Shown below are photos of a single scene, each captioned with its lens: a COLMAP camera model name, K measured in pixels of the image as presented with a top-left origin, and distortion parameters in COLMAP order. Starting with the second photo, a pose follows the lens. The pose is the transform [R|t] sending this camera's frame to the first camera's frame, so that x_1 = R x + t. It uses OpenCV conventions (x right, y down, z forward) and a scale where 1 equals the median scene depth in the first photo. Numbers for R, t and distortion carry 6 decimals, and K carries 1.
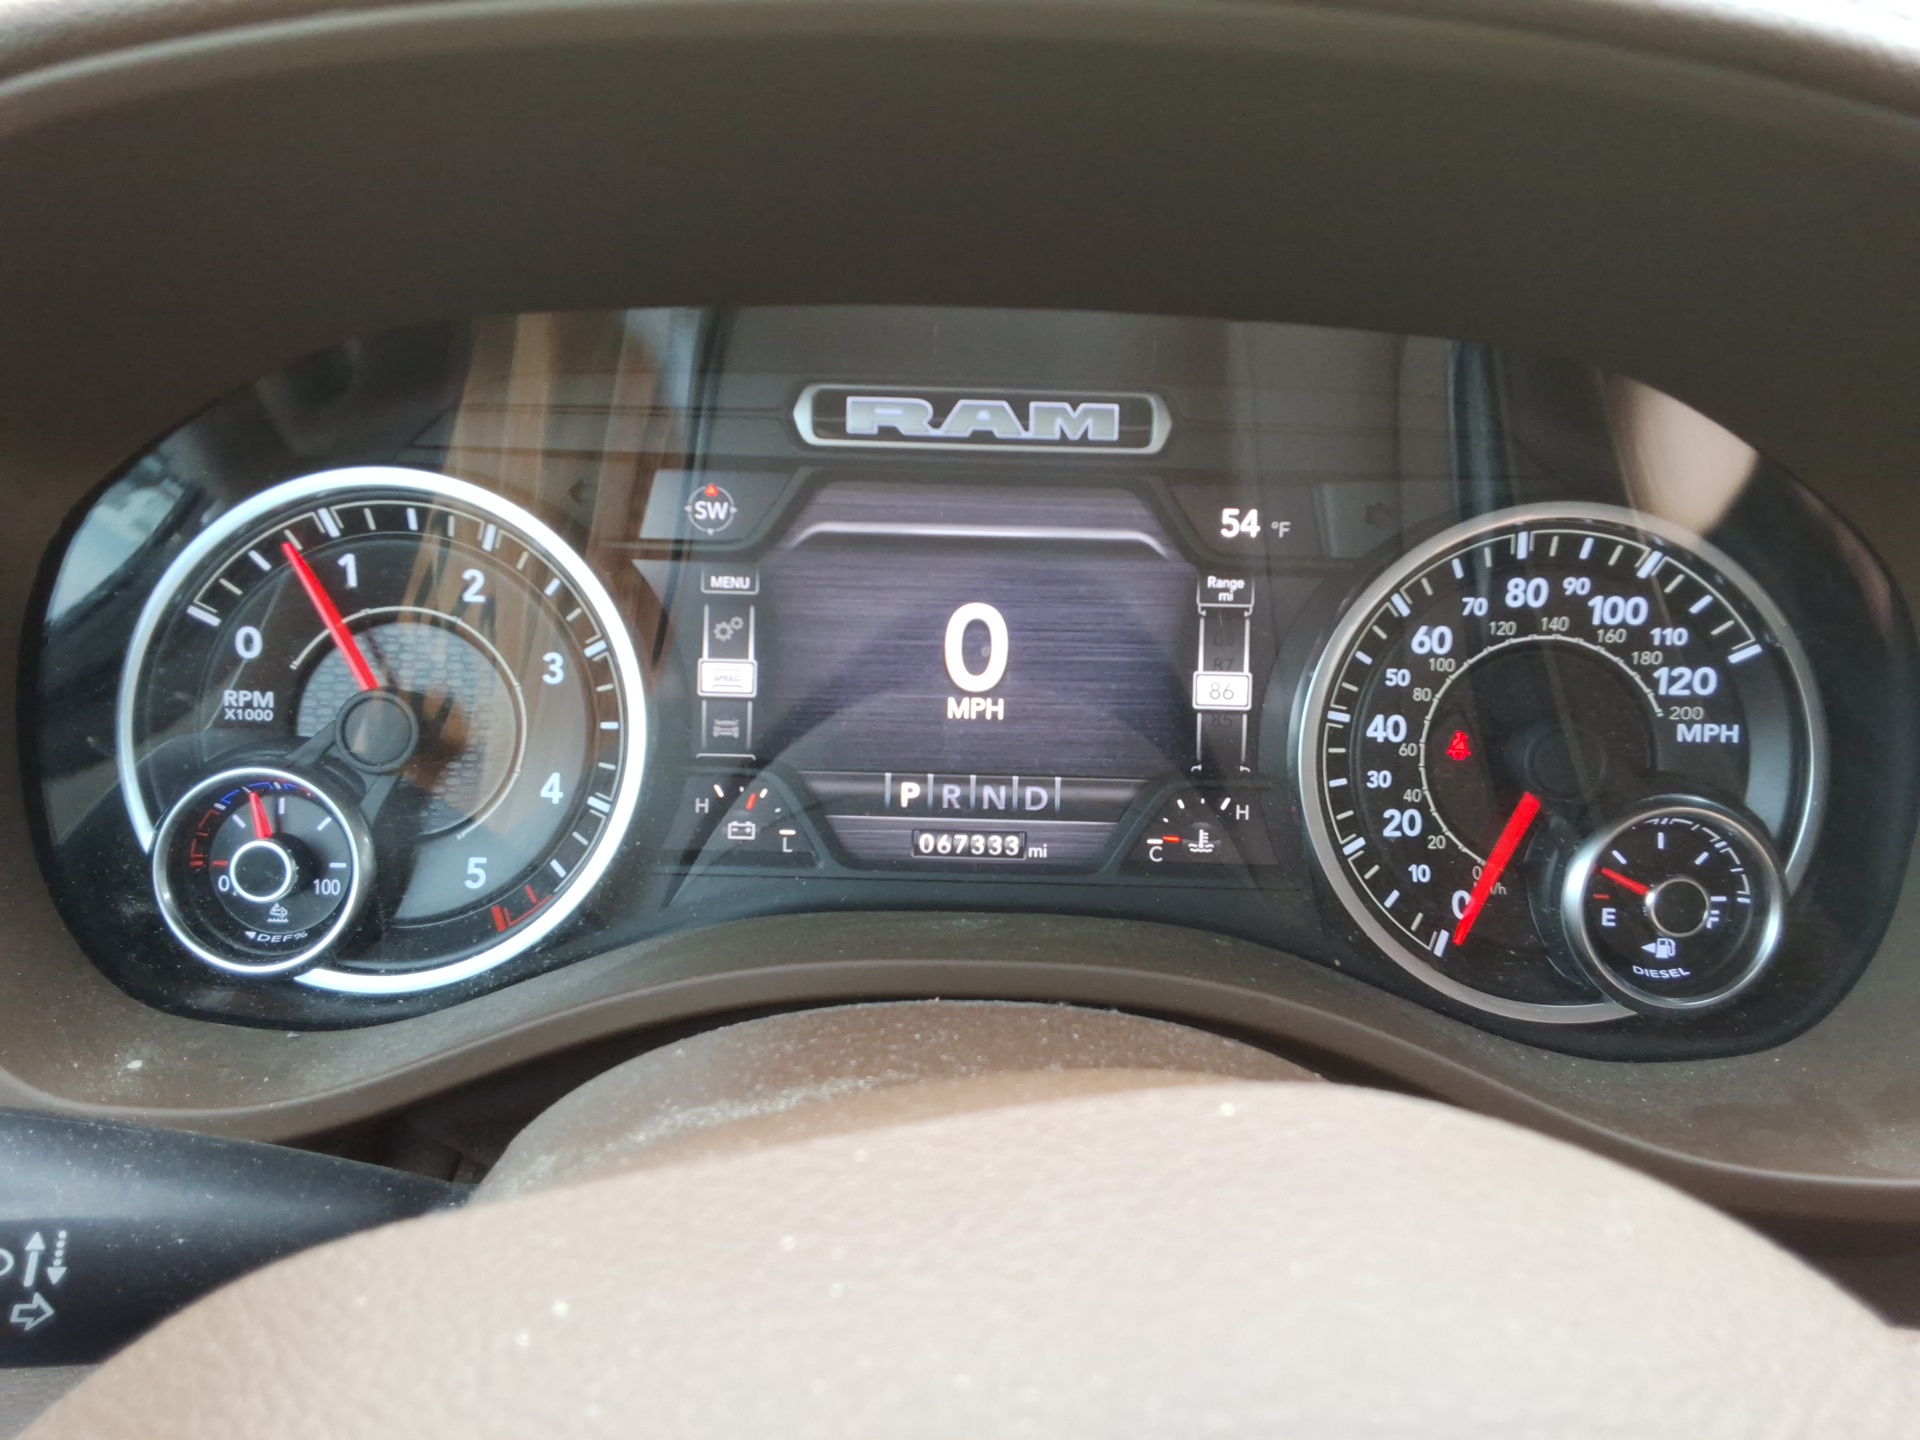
lens RADIAL K [[1524.0, 0, 961.8], [0, 1524.0, 704.4], [0, 0, 1]] dist [0.096005, -0.125779]
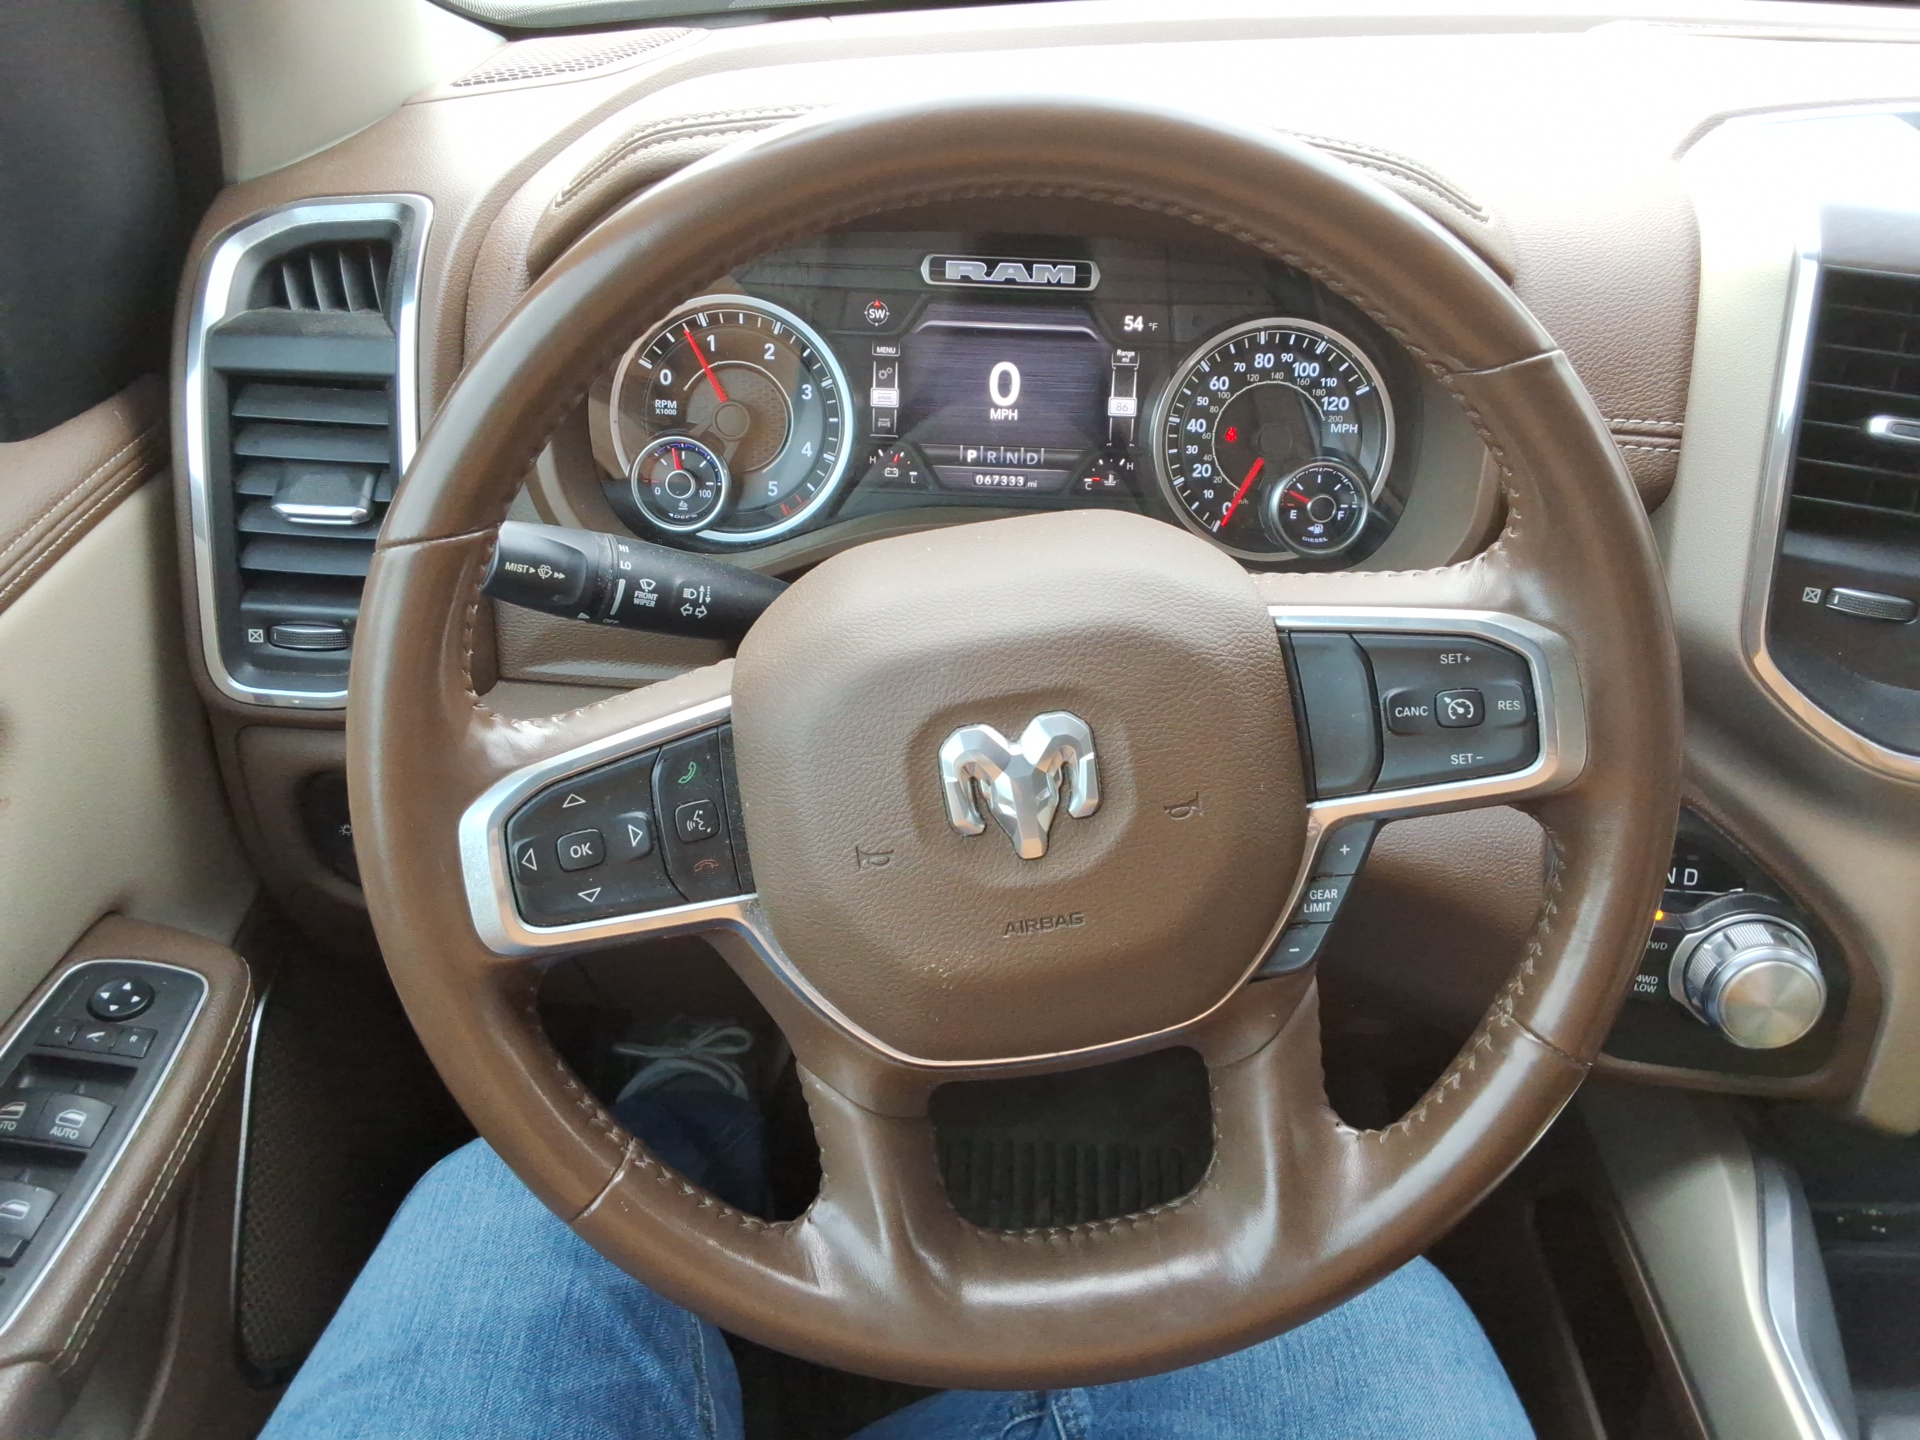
lens RADIAL K [[1524.0, 0, 977.7], [0, 1524.0, 710.1], [0, 0, 1]] dist [0.096005, -0.125779]
pose [[0.999284, 0.004626, 0.037544, -0.106652], [-0.011313, 0.983617, 0.179915, 0.025426], [-0.036096, -0.180211, 0.982965, -1.163324]]
